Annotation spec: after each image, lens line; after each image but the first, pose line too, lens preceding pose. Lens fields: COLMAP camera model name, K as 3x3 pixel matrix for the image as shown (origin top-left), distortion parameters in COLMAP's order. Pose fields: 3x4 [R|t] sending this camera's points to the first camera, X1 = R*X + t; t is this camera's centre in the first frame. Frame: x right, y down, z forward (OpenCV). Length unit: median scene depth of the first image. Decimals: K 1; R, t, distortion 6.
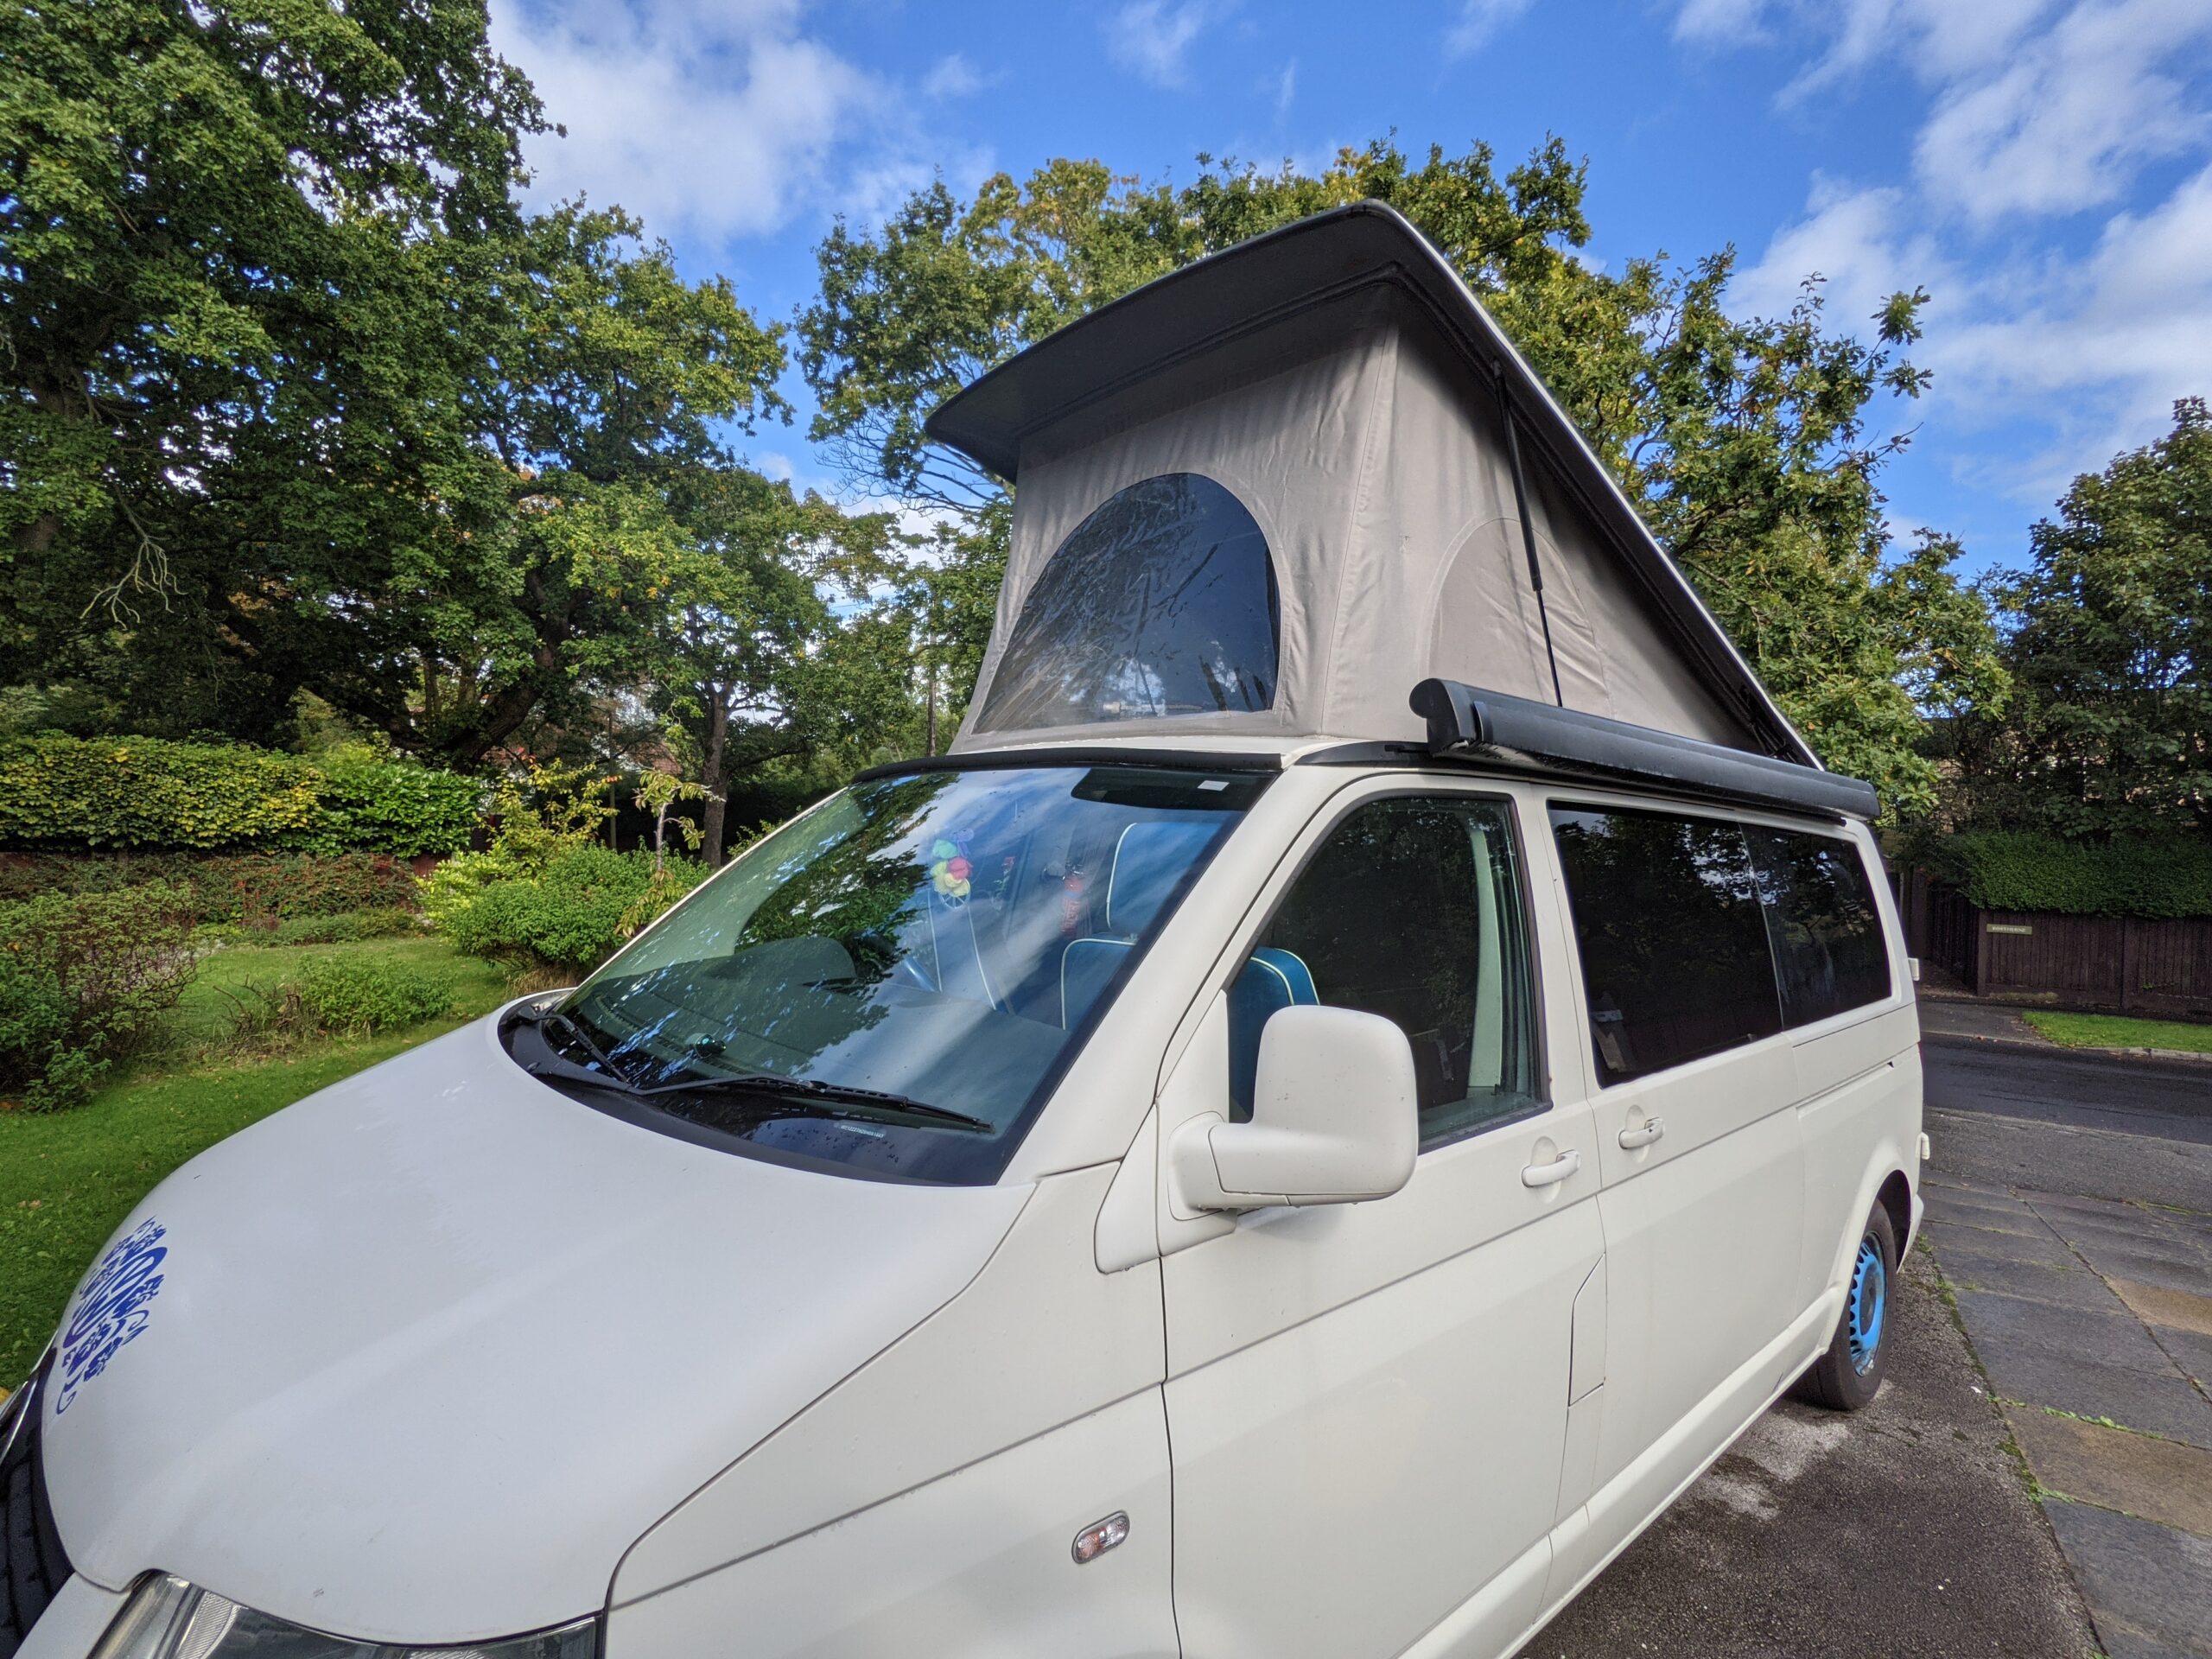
lens RADIAL K [[1061.6, 0, 1107.7], [0, 1061.6, 832.8], [0, 0, 1]] dist [-0.003439, -0.000678]
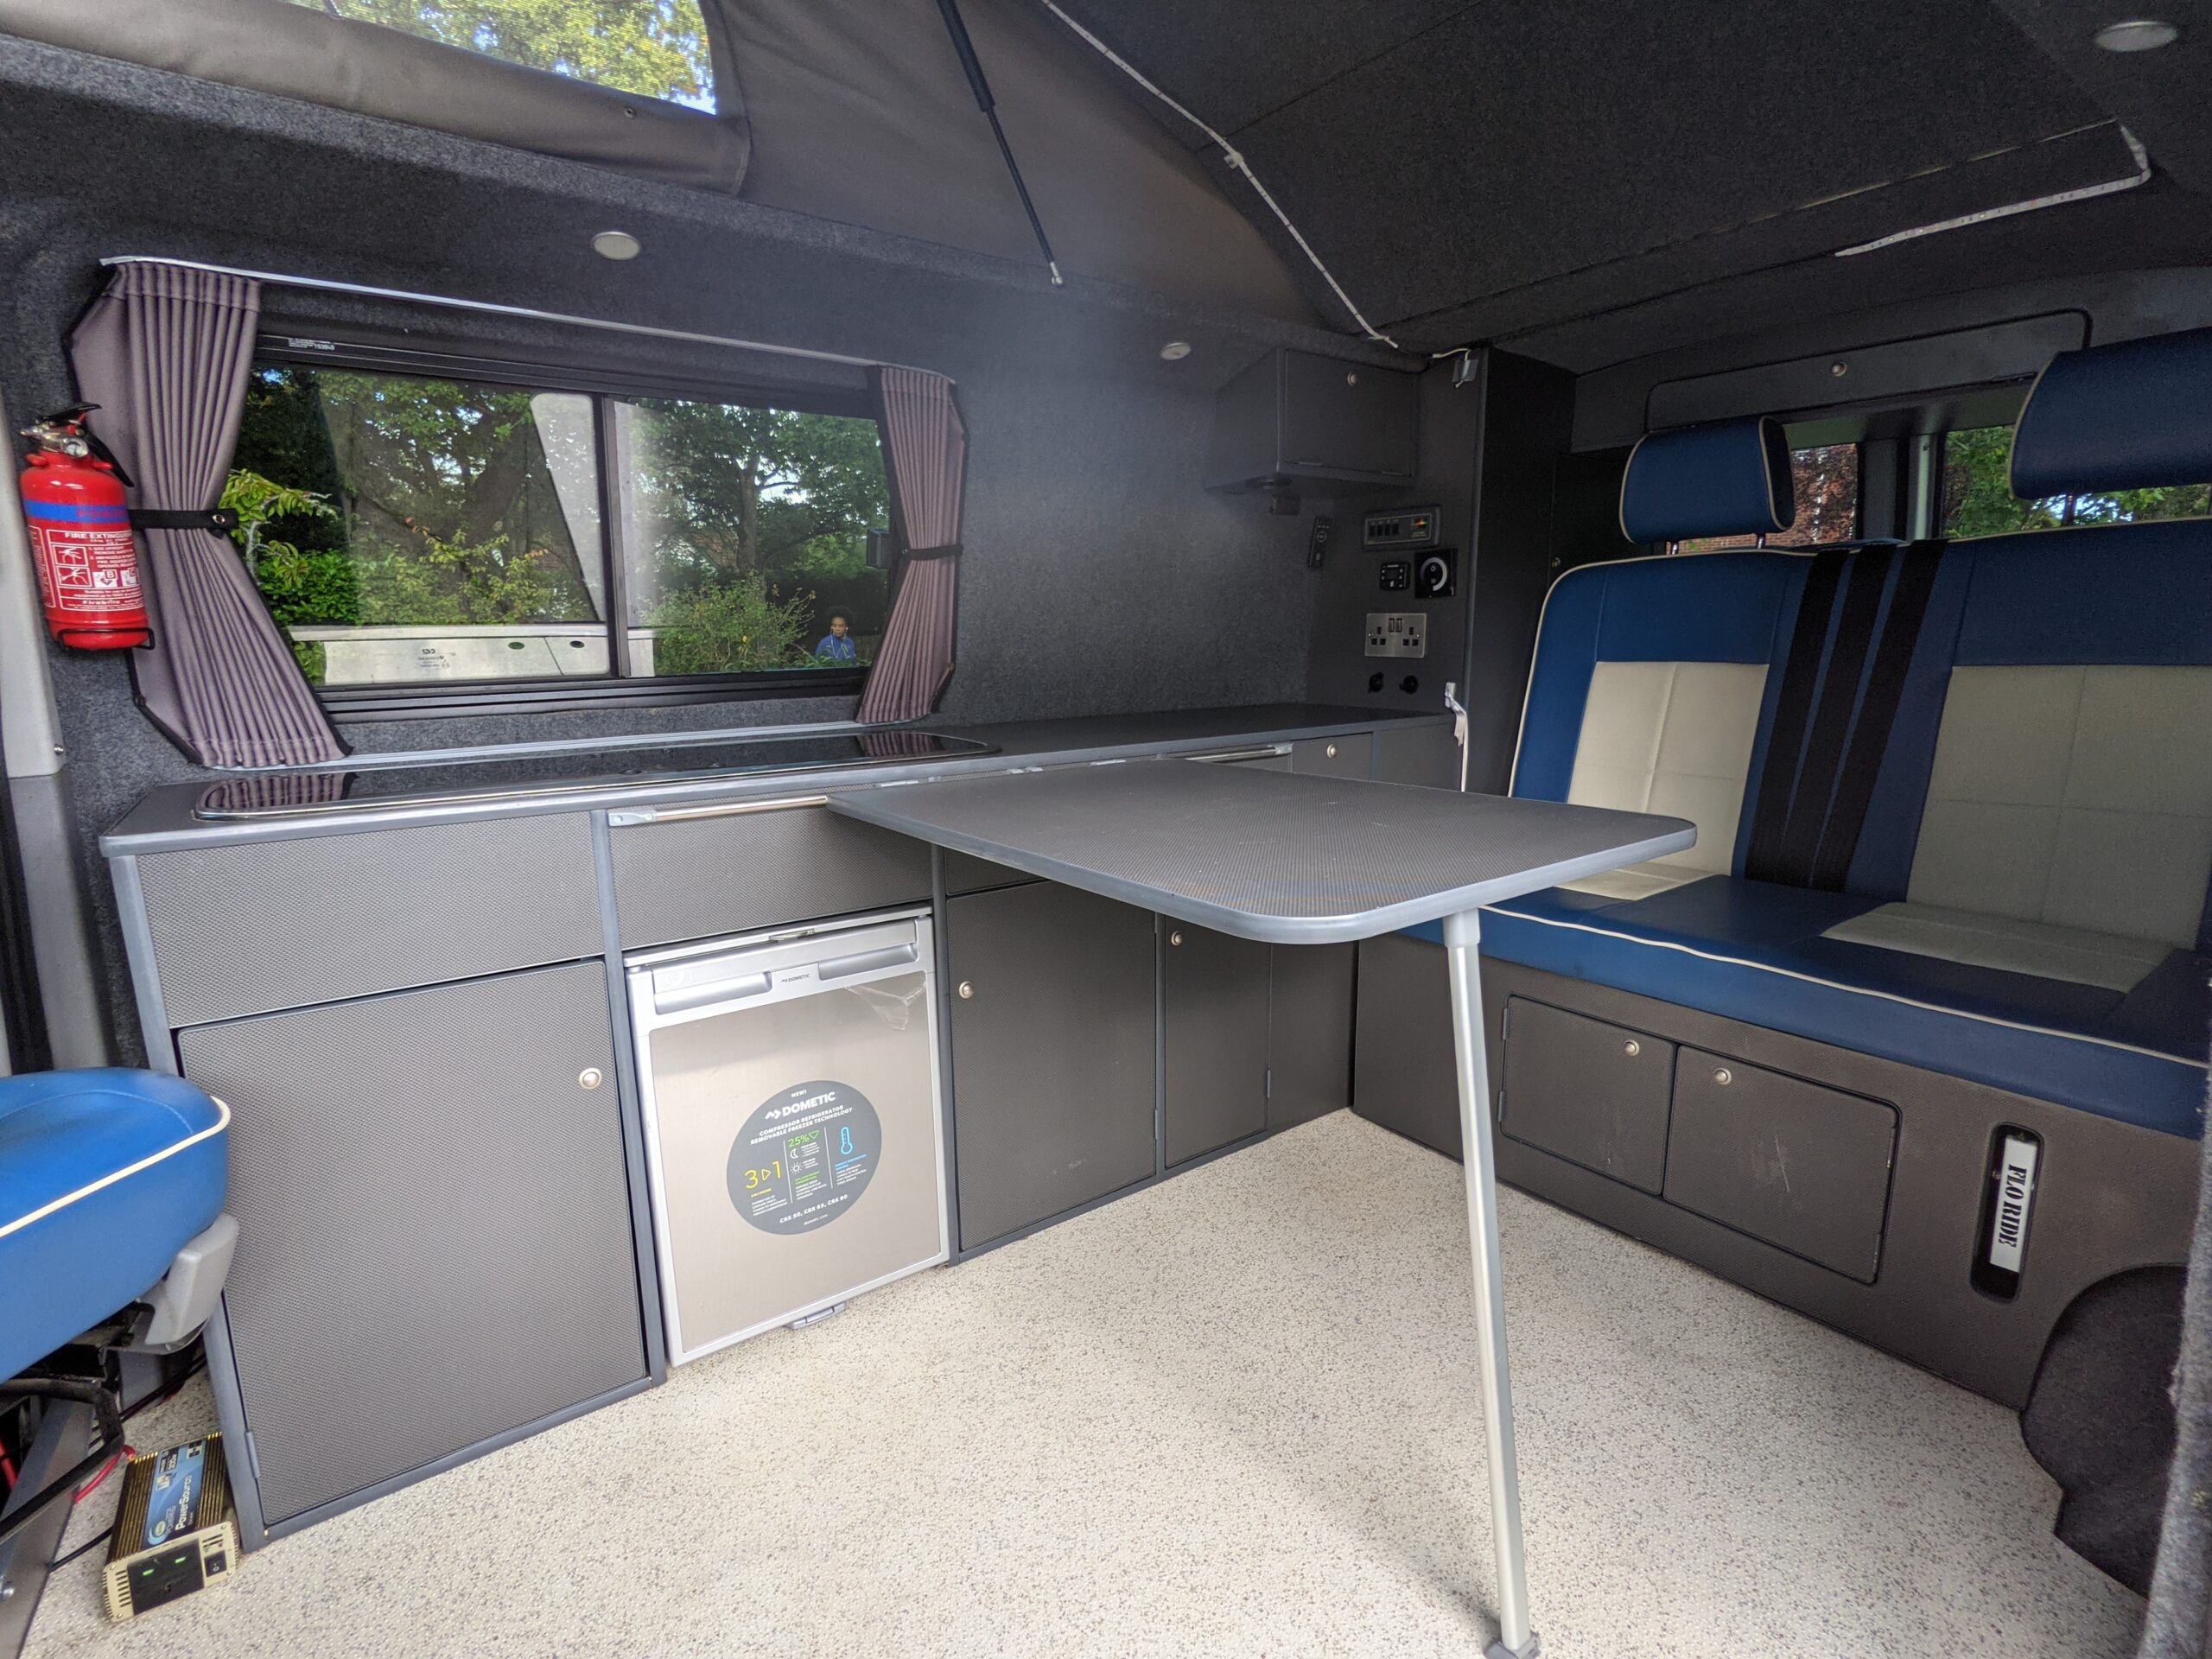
lens RADIAL K [[1061.6, 0, 1108.1], [0, 1061.6, 831.7], [0, 0, 1]] dist [-0.003439, -0.000678]
pose [[0.995167, -0.028227, -0.094048, 0.064698], [0.046301, 0.979521, 0.195947, 0.023185], [0.086591, -0.199355, 0.976094, 0.164196]]
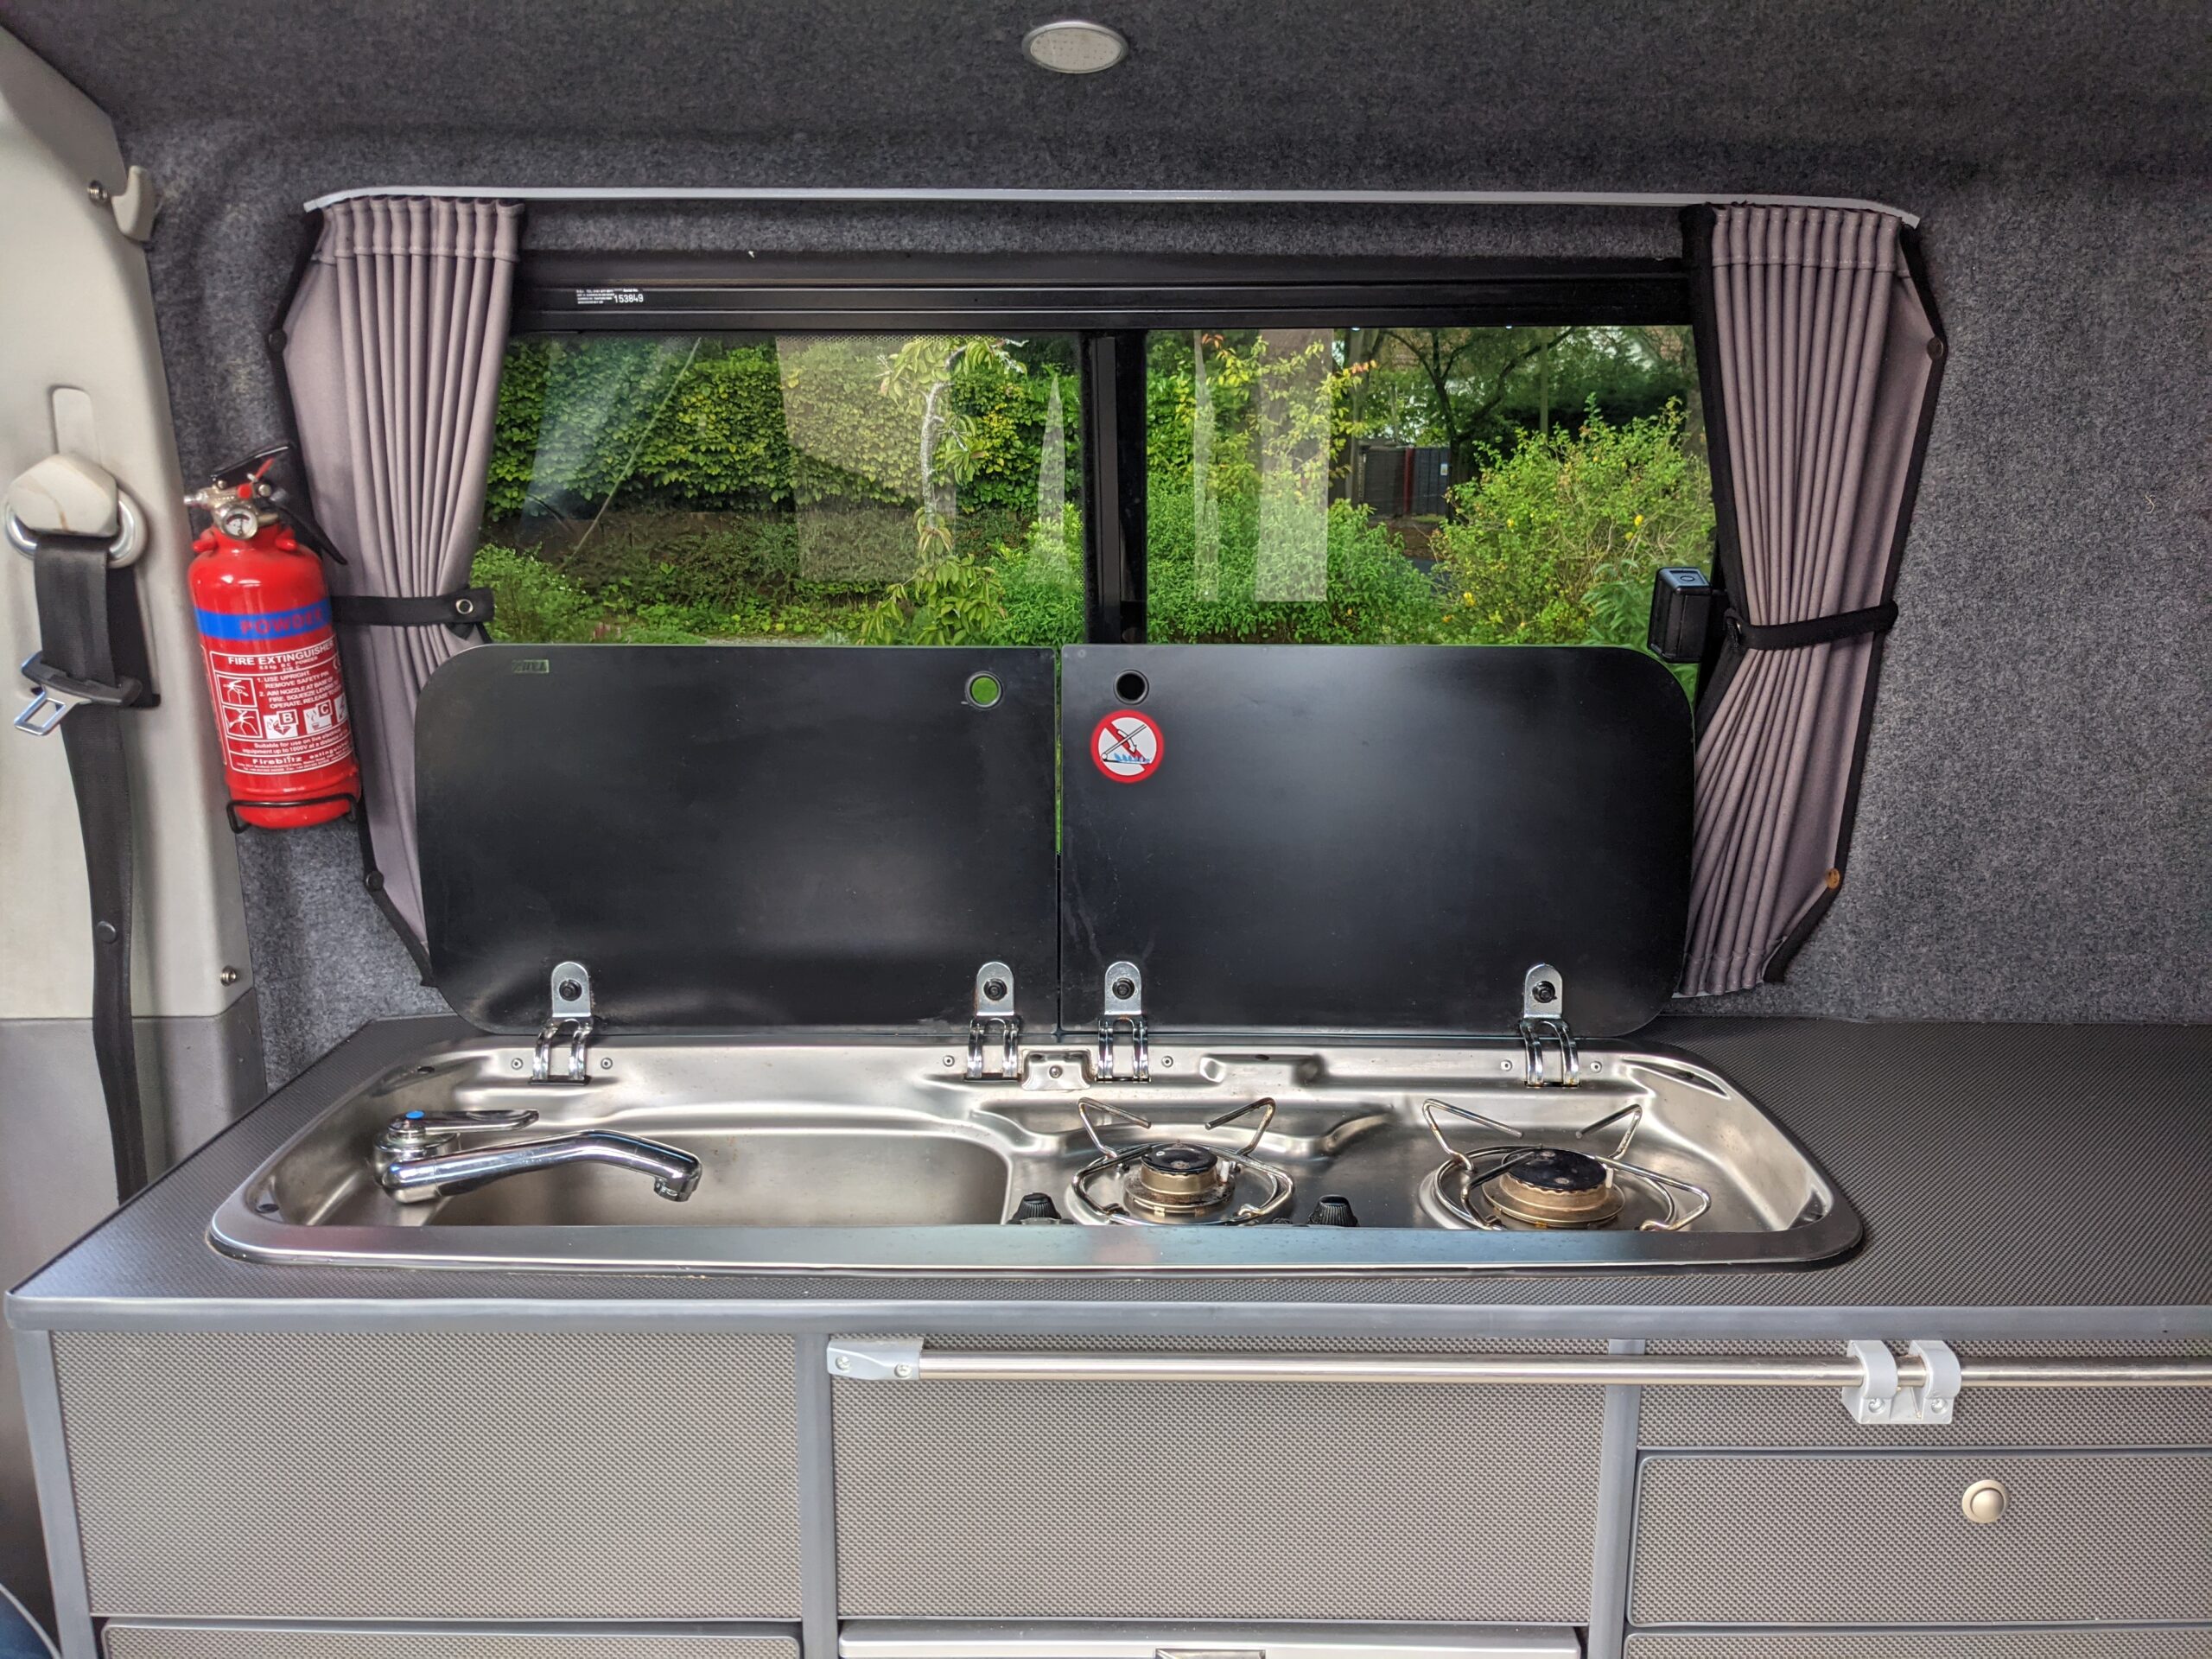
lens RADIAL K [[1732.7, 0, 1109.1], [0, 1732.7, 826.6], [0, 0, 1]] dist [0.016517, -0.016084]
pose [[0.748538, 0.106267, -0.654522, 0.064221], [0.026711, 0.981442, 0.189892, 0.010215], [0.662554, -0.159624, 0.731808, 0.197105]]
